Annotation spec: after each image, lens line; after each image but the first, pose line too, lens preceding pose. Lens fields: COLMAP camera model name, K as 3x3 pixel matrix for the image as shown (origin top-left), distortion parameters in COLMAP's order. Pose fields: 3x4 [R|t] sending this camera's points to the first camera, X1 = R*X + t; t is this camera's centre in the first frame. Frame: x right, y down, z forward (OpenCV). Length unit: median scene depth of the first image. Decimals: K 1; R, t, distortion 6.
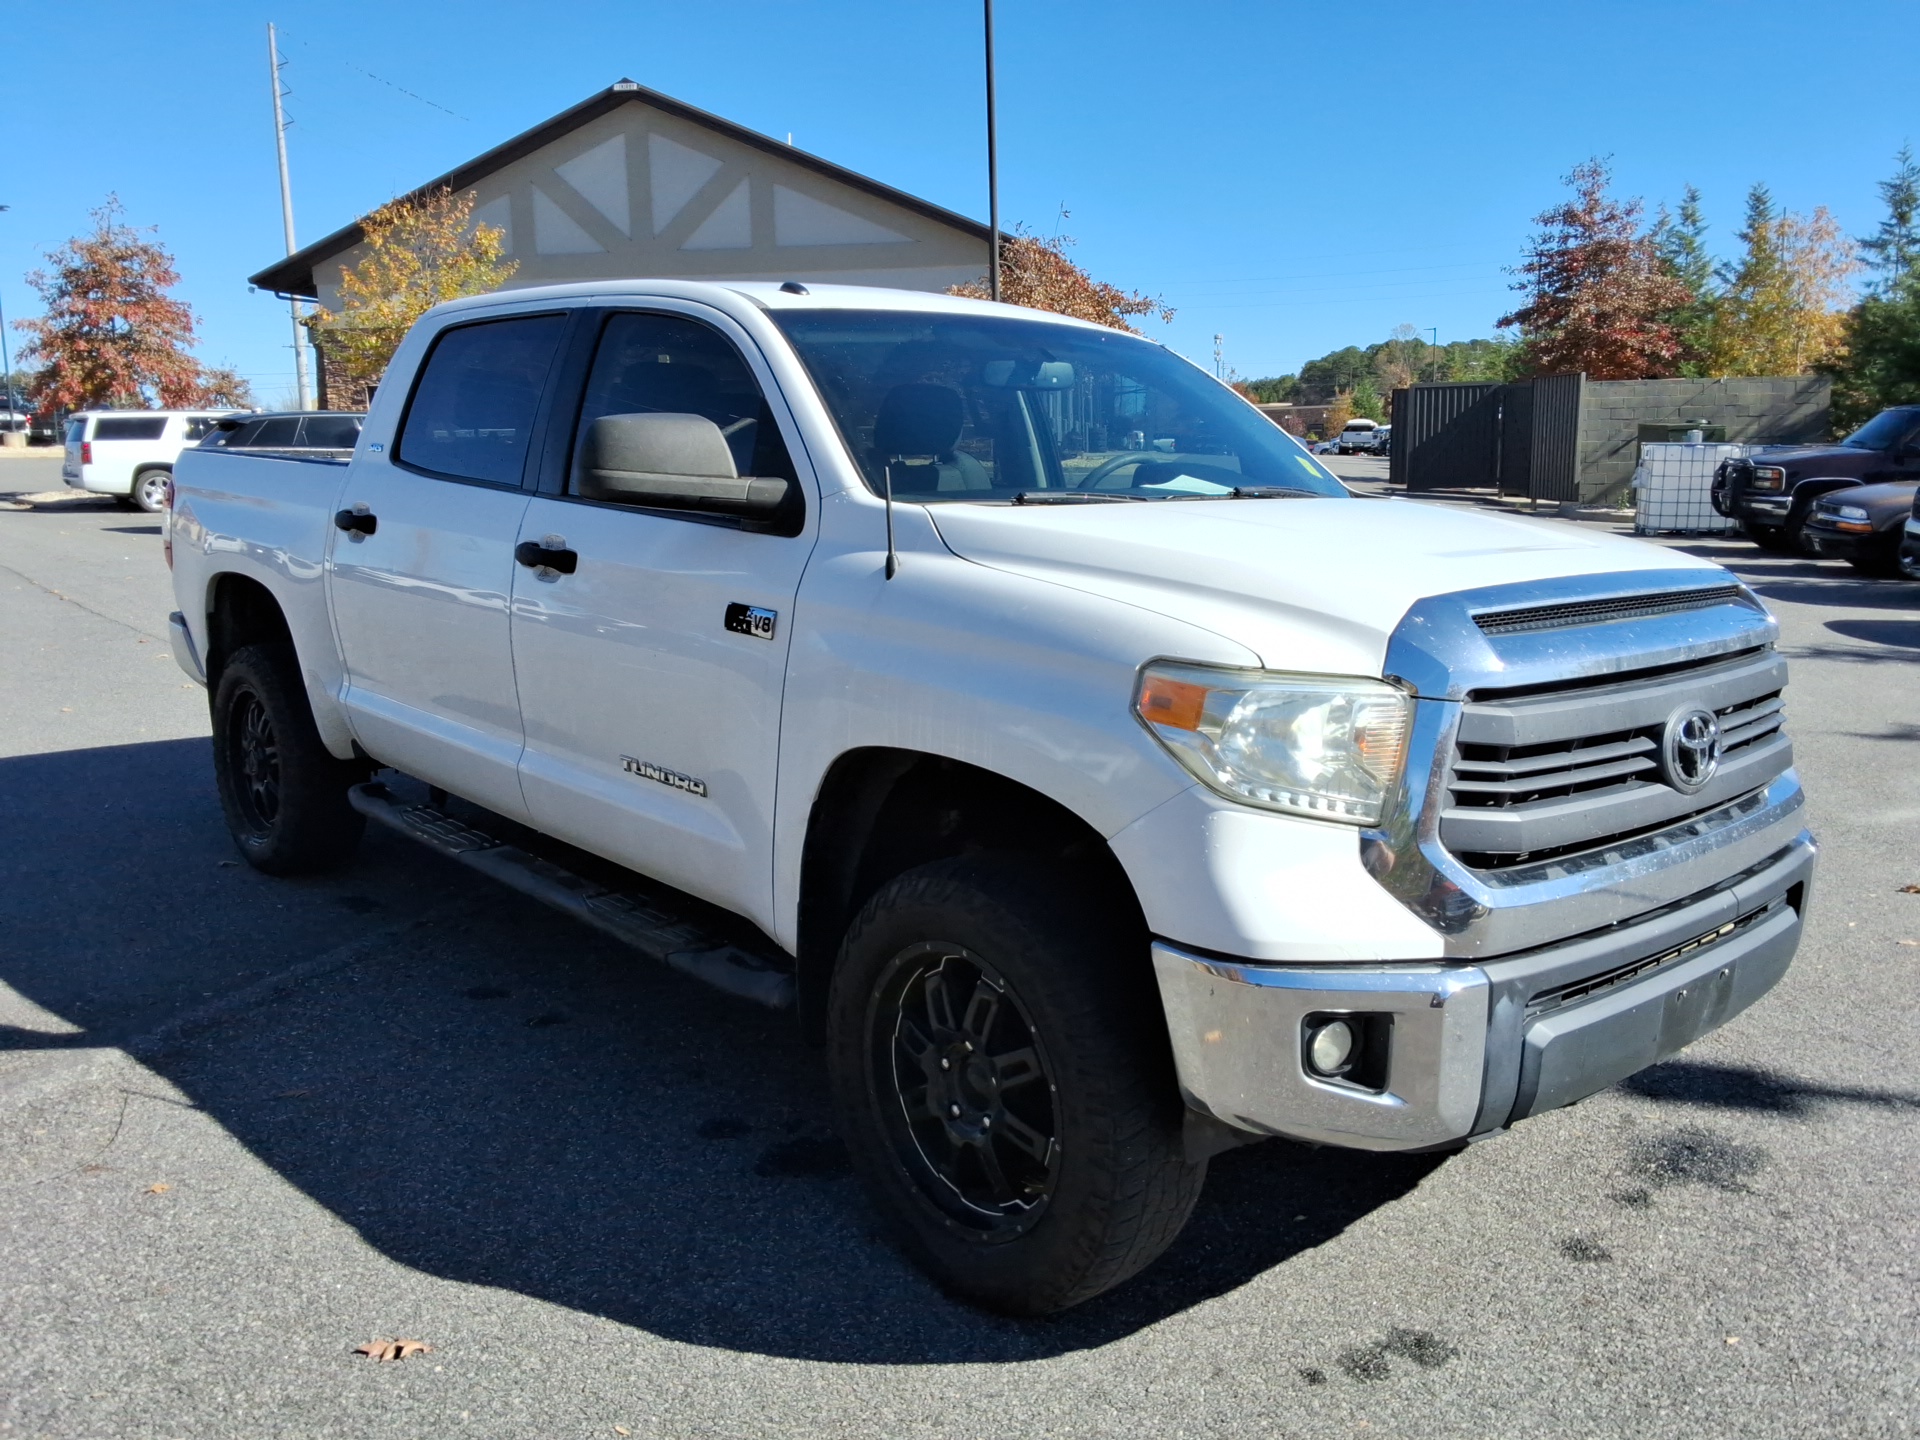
lens RADIAL K [[1515.7, 0, 960.0], [0, 1515.7, 720.0], [0, 0, 1]] dist [0.112949, -0.160672]
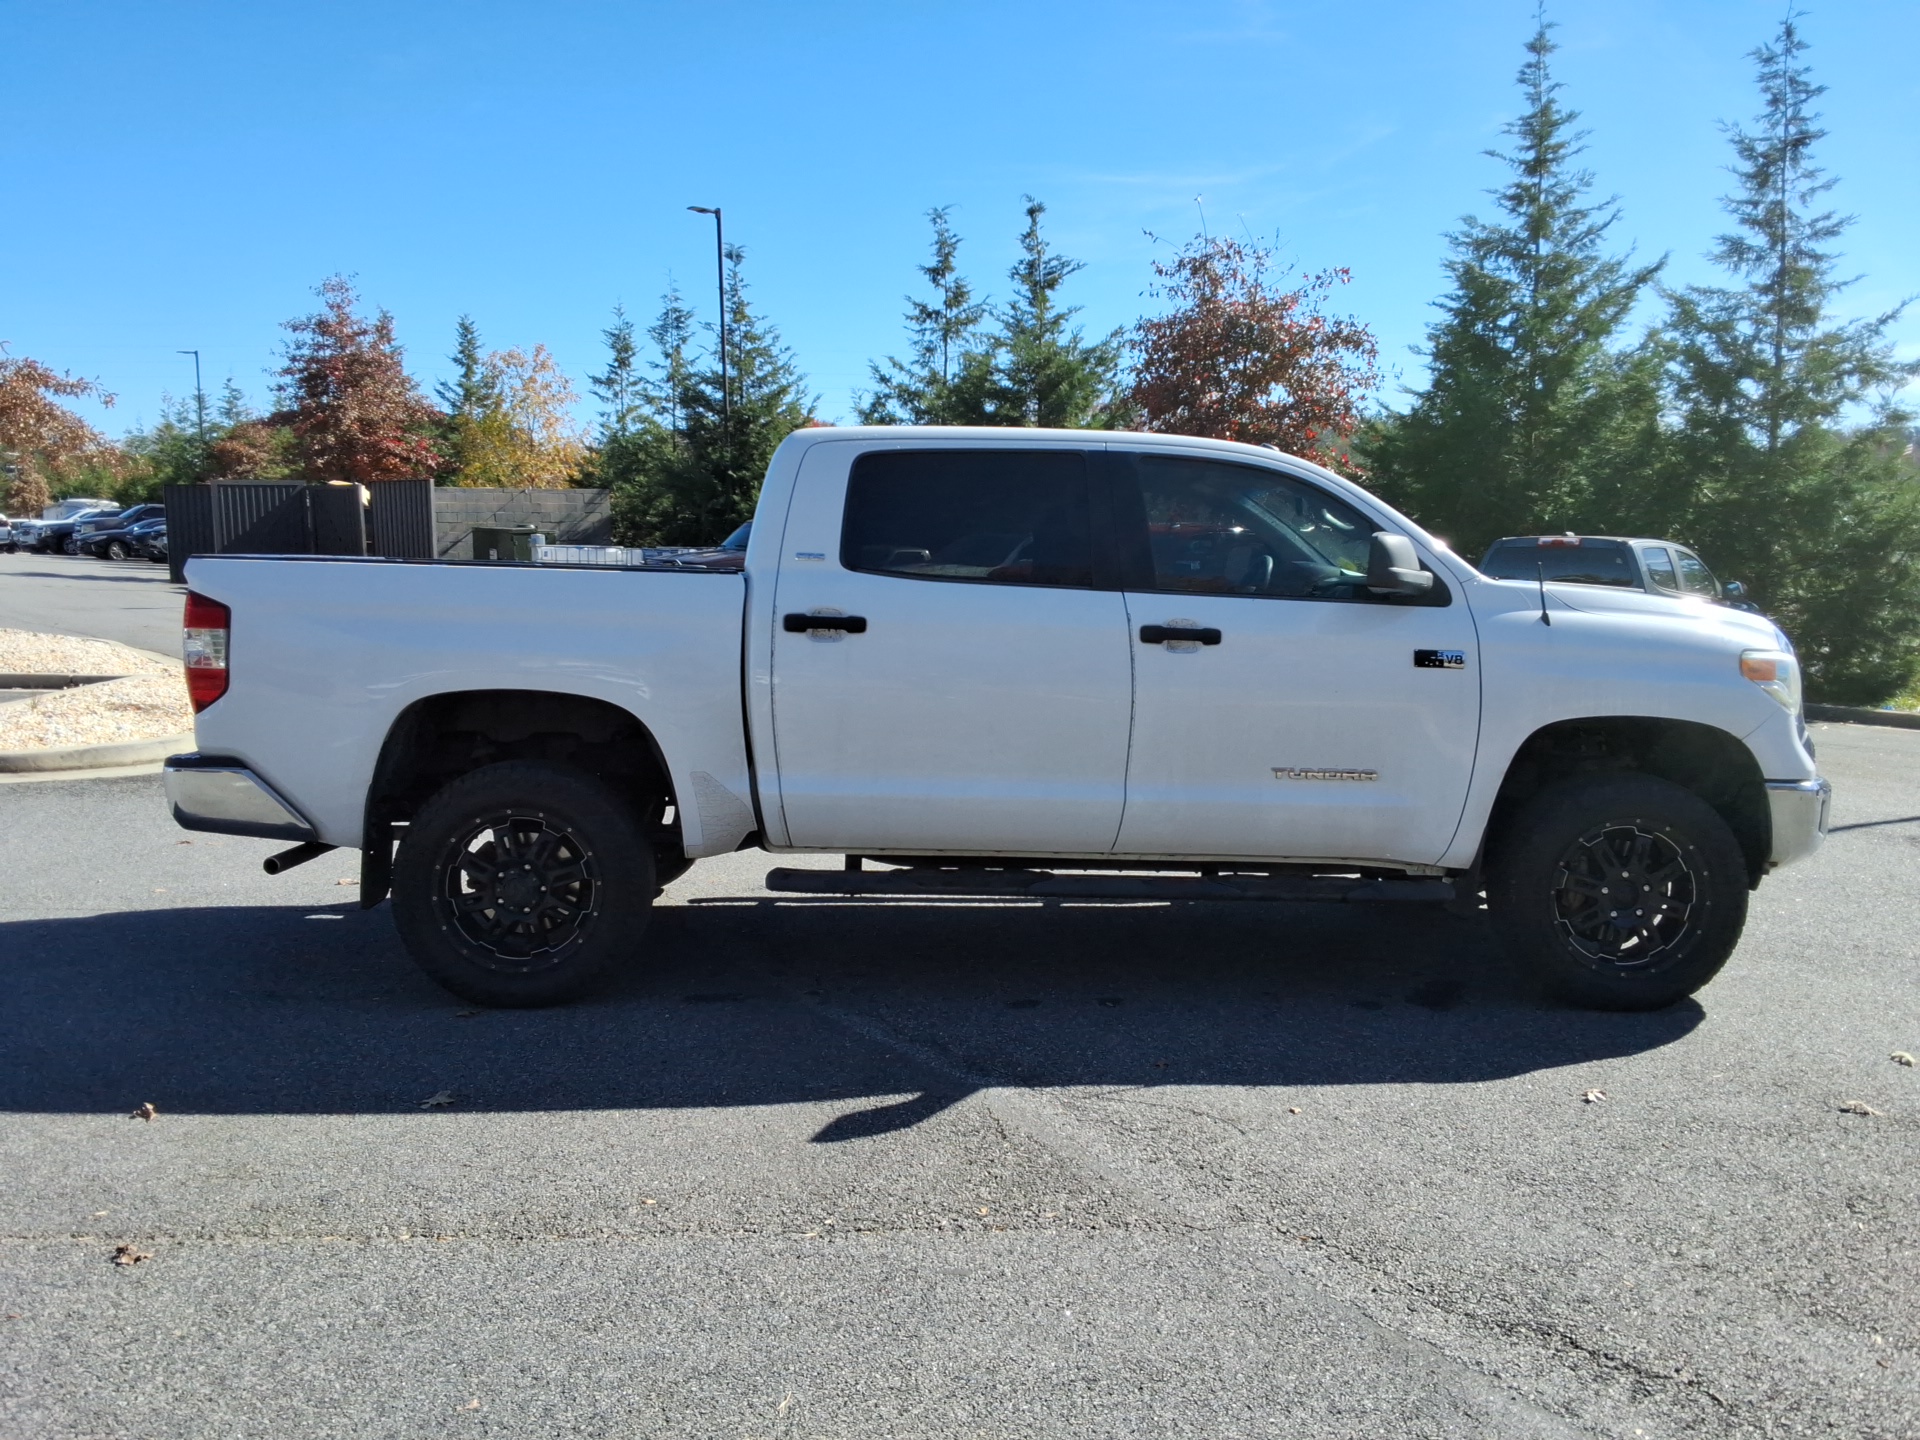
lens RADIAL K [[1515.7, 0, 960.0], [0, 1515.7, 720.0], [0, 0, 1]] dist [0.112949, -0.160672]
pose [[0.657183, -0.084827, 0.748943, -0.136777], [0.131610, 0.991296, -0.003209, -0.005145], [-0.742152, 0.100678, 0.662627, 0.025662]]
